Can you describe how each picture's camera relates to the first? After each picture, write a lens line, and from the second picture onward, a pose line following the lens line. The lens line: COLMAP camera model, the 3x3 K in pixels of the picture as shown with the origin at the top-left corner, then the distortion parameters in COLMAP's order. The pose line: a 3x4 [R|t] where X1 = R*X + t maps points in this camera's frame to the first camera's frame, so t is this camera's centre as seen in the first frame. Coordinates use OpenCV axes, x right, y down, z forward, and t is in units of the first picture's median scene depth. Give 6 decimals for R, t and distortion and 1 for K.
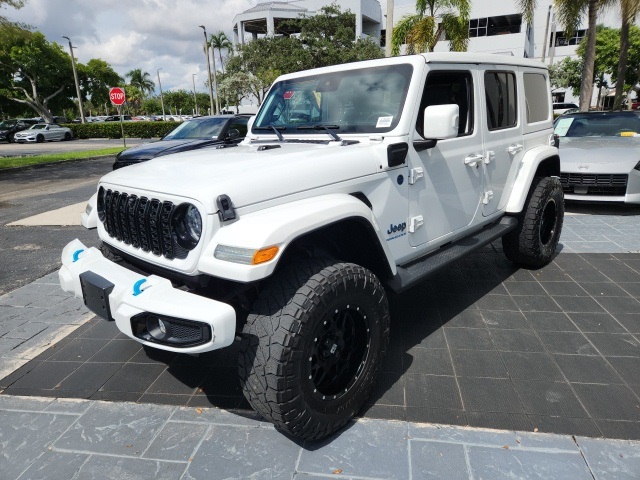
lens RADIAL K [[428.7, 0, 318.5], [0, 428.7, 241.6], [0, 0, 1]] dist [0.067670, -0.063905]
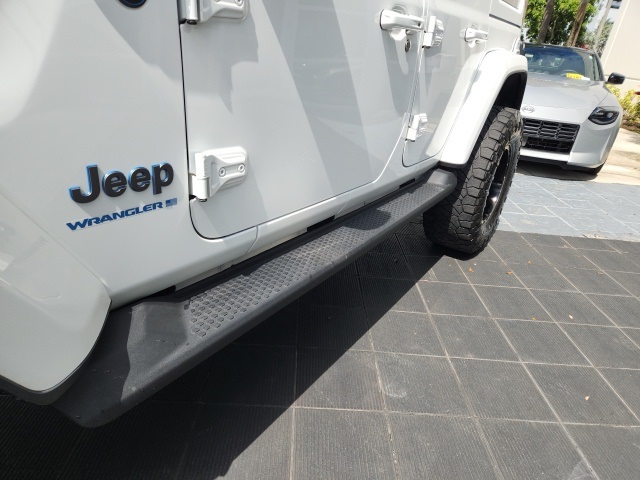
lens RADIAL K [[430.8, 0, 328.1], [0, 430.8, 248.4], [0, 0, 1]] dist [0.075769, -0.069520]
pose [[0.969416, 0.055765, 0.239002, 0.227456], [-0.094763, 0.983371, 0.154922, -0.042128], [-0.226389, -0.172833, 0.958581, 0.649780]]
